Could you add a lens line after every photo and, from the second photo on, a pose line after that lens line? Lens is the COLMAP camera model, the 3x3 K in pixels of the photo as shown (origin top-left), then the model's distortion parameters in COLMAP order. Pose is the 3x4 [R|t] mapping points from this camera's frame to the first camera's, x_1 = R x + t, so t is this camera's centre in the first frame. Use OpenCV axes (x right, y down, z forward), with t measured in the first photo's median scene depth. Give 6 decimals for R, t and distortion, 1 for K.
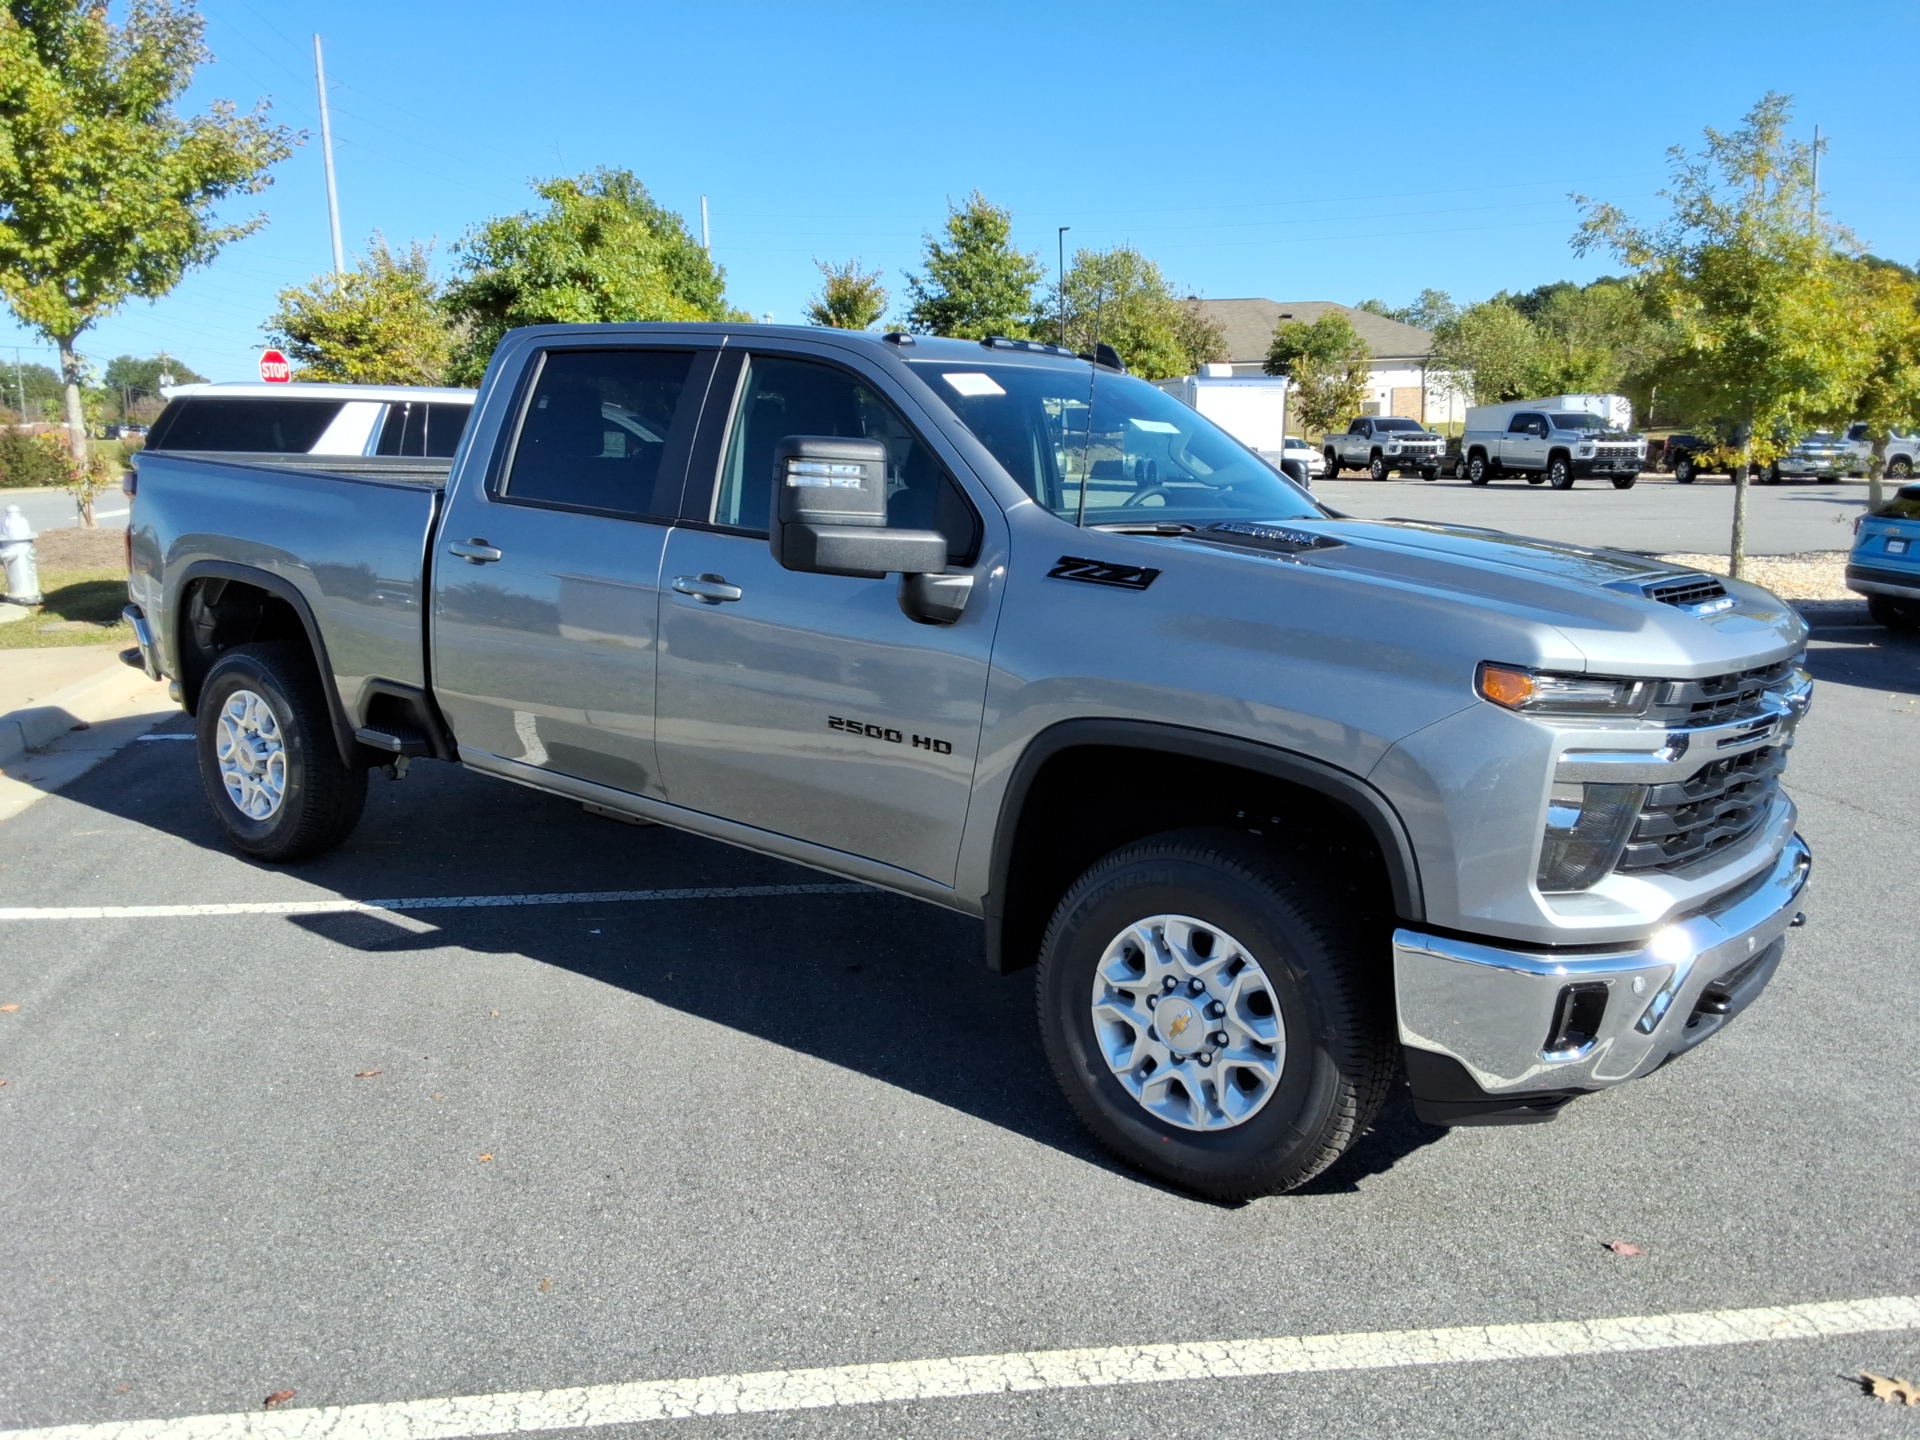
lens RADIAL K [[1558.1, 0, 982.9], [0, 1558.1, 699.3], [0, 0, 1]] dist [0.120661, -0.189714]
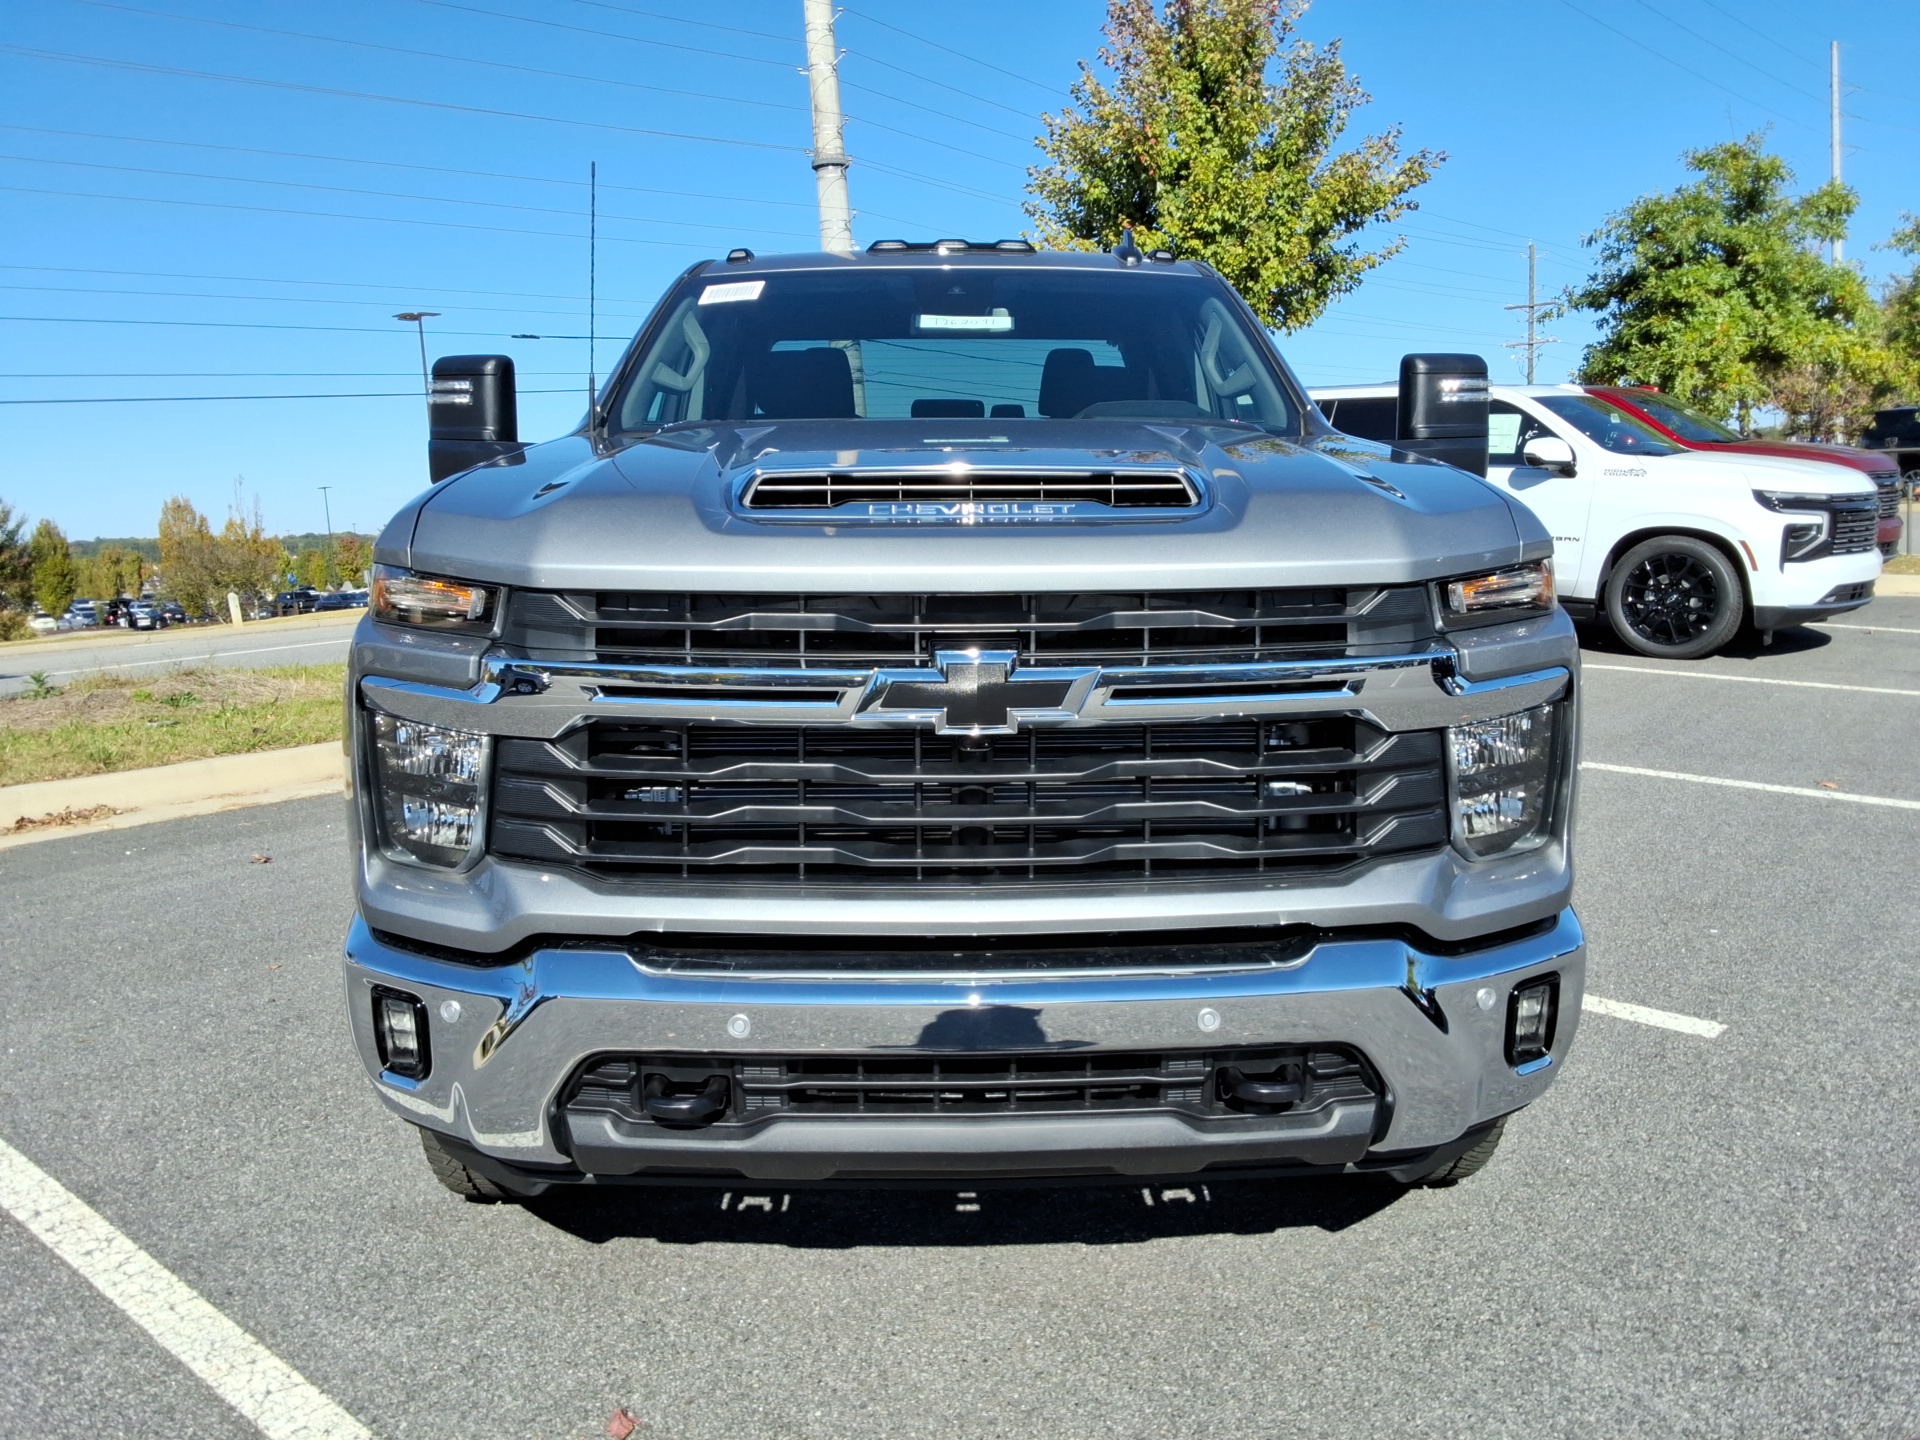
lens RADIAL K [[1558.1, 0, 982.9], [0, 1558.1, 699.3], [0, 0, 1]] dist [0.120661, -0.189714]
pose [[0.617506, 0.078780, -0.782611, 0.251597], [-0.094578, 0.995189, 0.025554, -0.000322], [0.780859, 0.058238, 0.621987, 0.166643]]
